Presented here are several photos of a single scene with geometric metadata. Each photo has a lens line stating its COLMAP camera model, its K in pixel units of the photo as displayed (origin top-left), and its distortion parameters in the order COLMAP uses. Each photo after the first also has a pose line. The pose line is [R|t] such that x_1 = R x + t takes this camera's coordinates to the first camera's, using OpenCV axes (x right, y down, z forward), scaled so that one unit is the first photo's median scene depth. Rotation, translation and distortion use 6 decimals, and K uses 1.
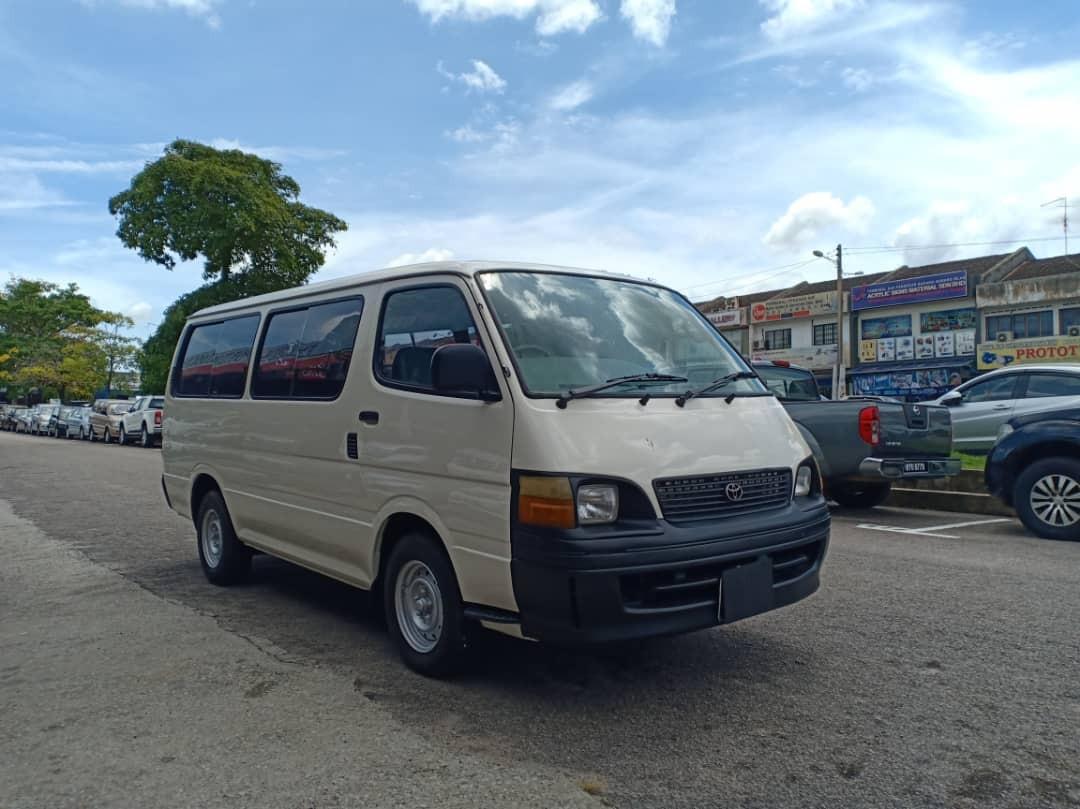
lens RADIAL K [[826.1, 0, 540.0], [0, 826.1, 404.5], [0, 0, 1]] dist [-0.010316, -0.003275]
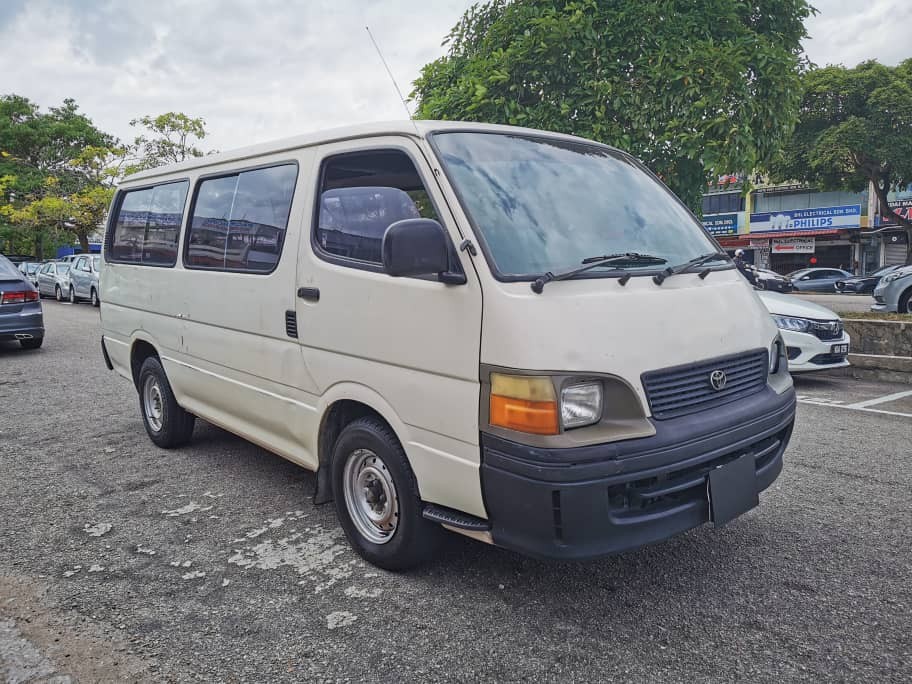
lens RADIAL K [[697.6, 0, 456.0], [0, 697.6, 342.0], [0, 0, 1]] dist [-0.010316, -0.003275]
pose [[0.999720, -0.010854, 0.021004, -0.068842], [0.008124, 0.992007, 0.125922, -0.034286], [-0.022203, -0.125717, 0.991818, 0.249885]]
